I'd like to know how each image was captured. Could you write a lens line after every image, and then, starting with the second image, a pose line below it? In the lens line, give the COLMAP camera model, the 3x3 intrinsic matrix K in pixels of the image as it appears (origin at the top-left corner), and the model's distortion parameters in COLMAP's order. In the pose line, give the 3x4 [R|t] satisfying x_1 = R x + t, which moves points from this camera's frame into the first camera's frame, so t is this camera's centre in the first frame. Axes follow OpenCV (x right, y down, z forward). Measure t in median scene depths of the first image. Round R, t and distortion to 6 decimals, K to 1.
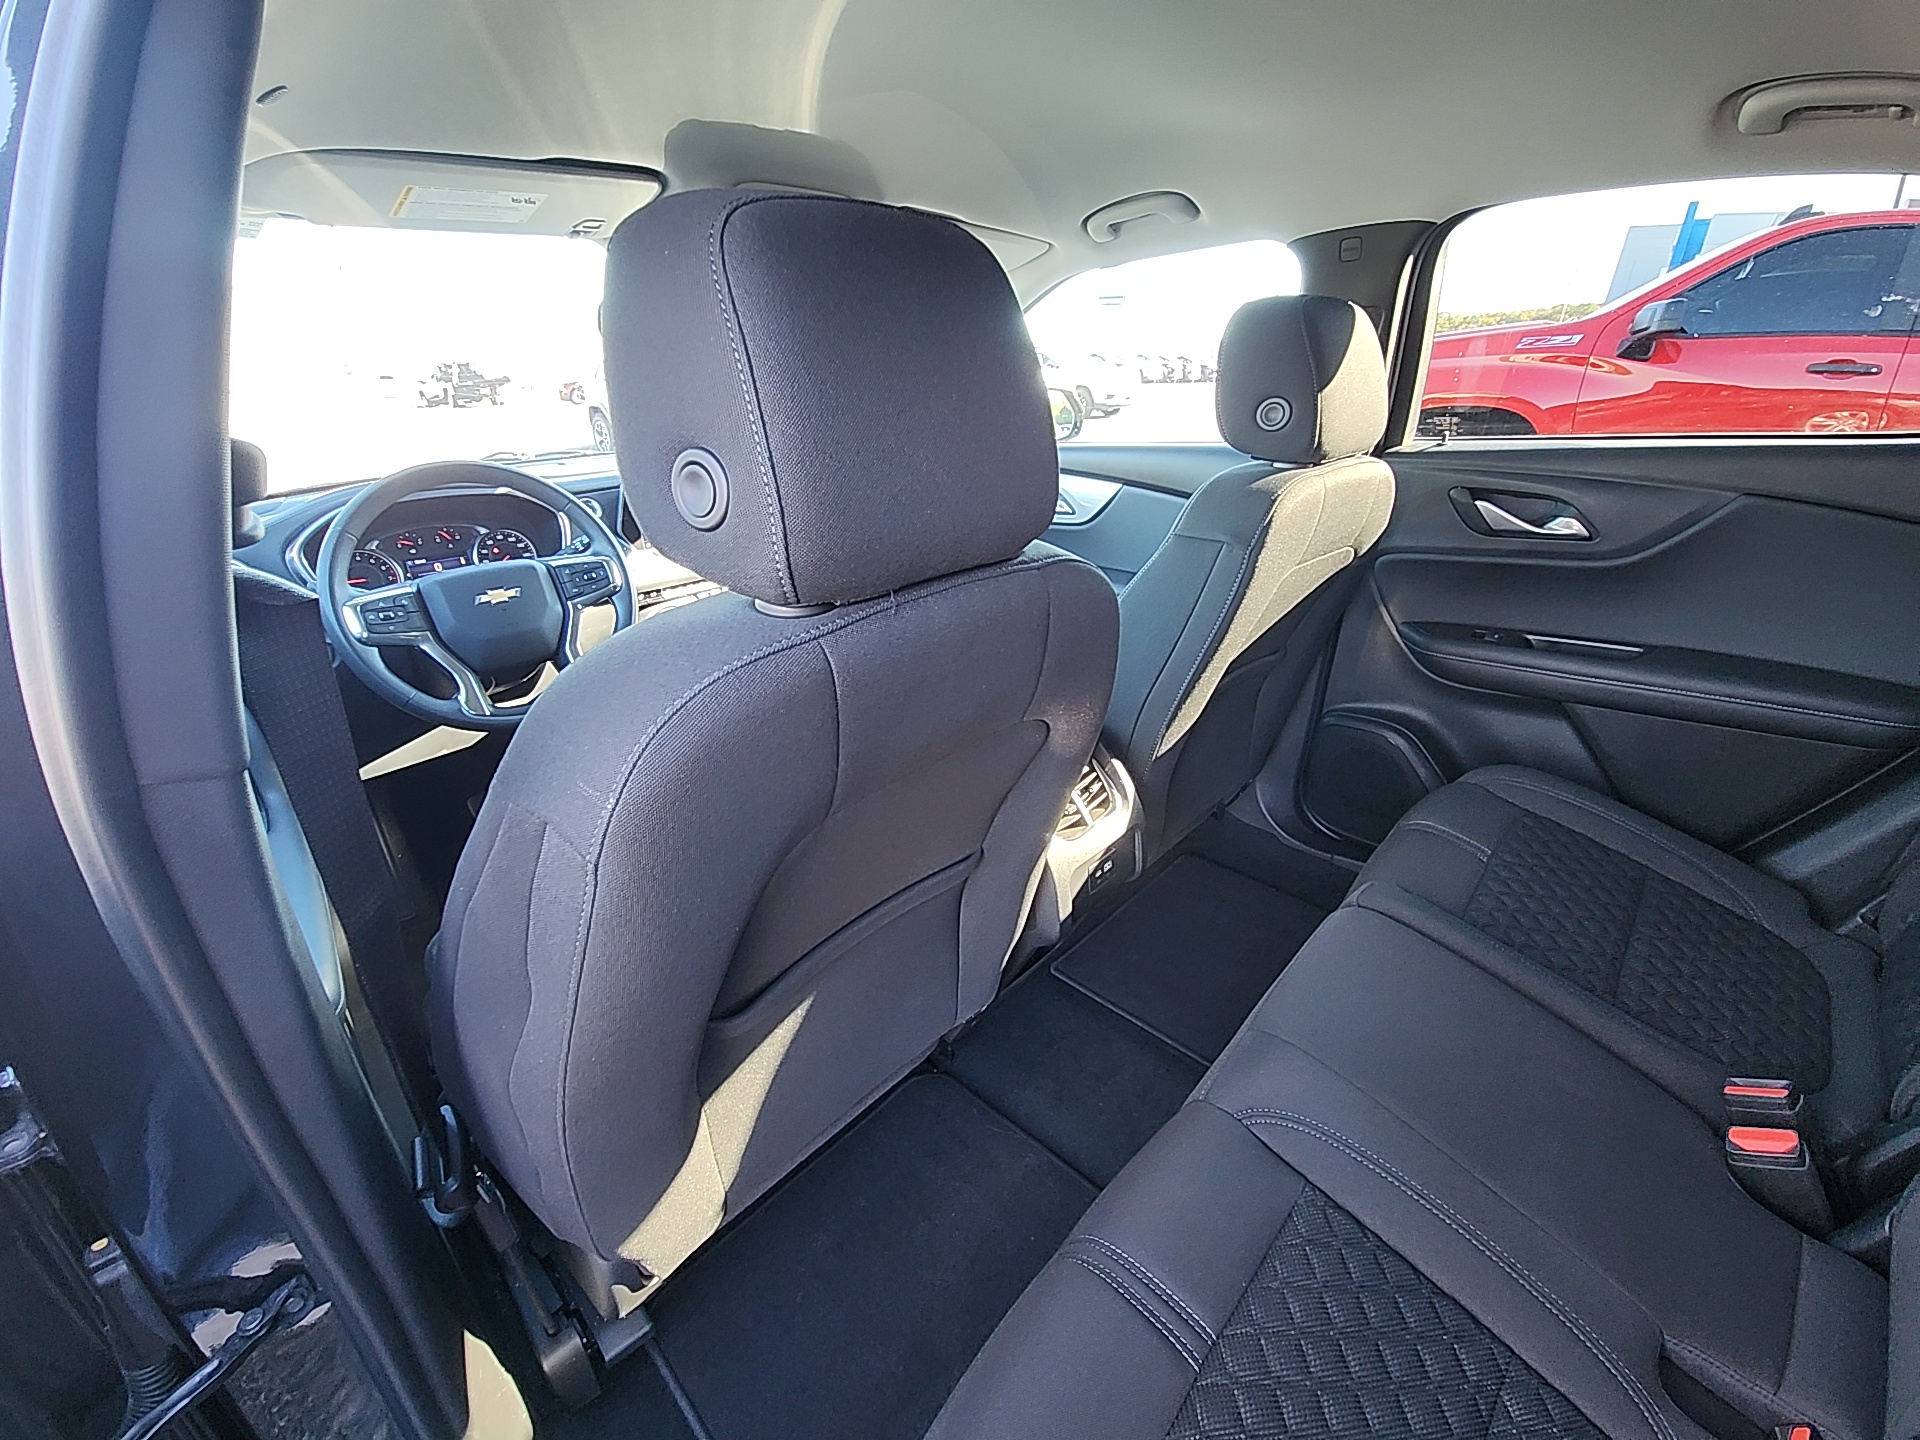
lens RADIAL K [[770.9, 0, 950.7], [0, 770.9, 704.5], [0, 0, 1]] dist [0.010894, -0.008584]
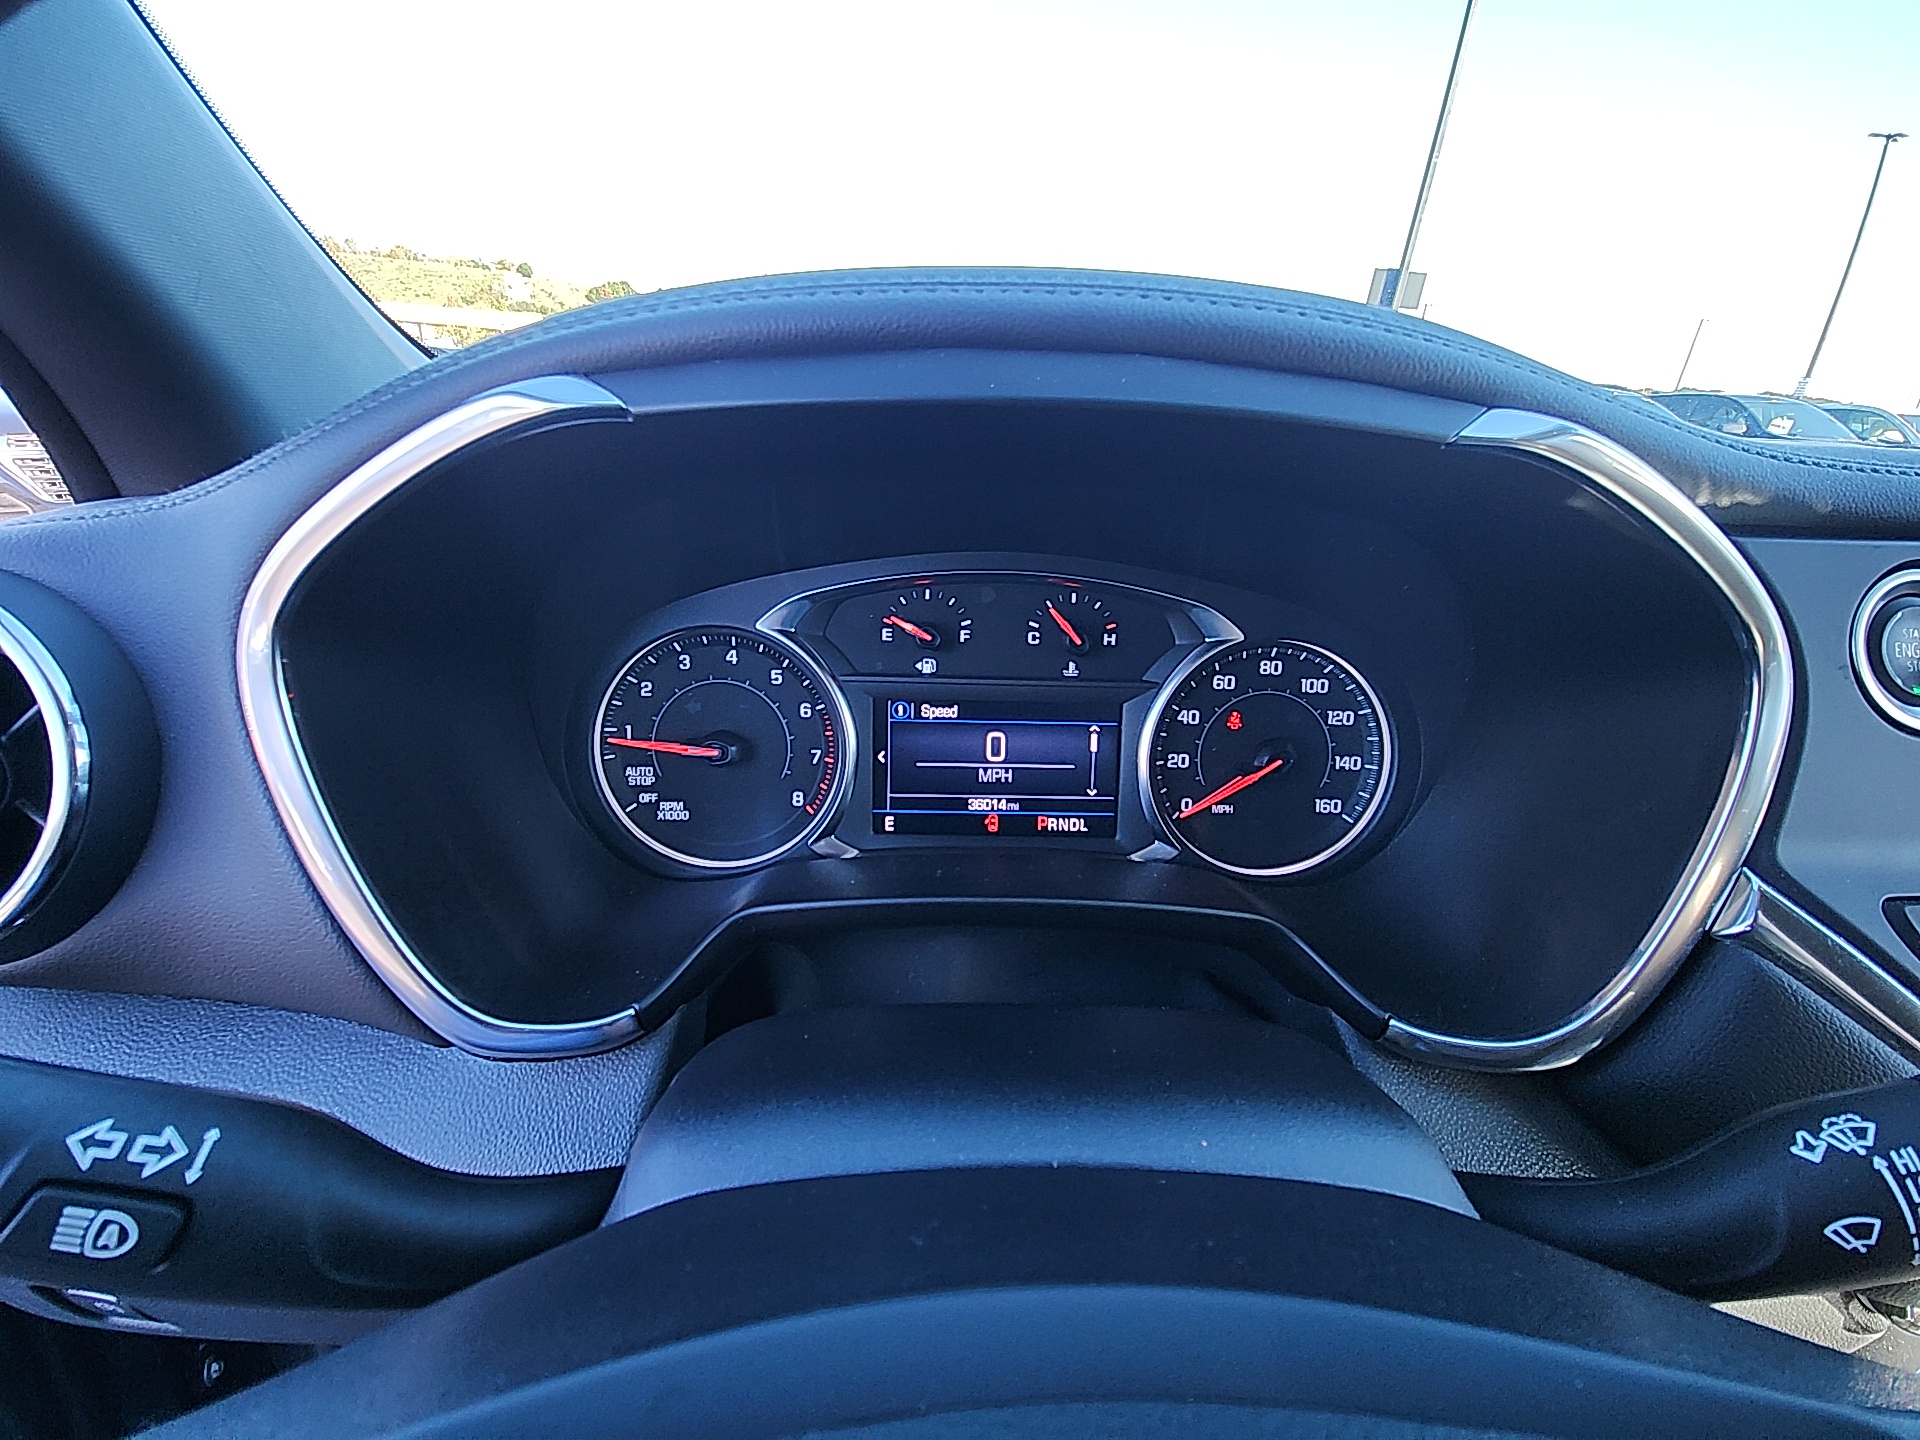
lens RADIAL K [[768.9, 0, 952.9], [0, 768.9, 709.0], [0, 0, 1]] dist [0.001902, -0.000261]
pose [[0.710113, 0.298073, -0.637881, -0.510302], [-0.324213, 0.942633, 0.079555, -0.195771], [0.625001, 0.150316, 0.766015, 0.786233]]
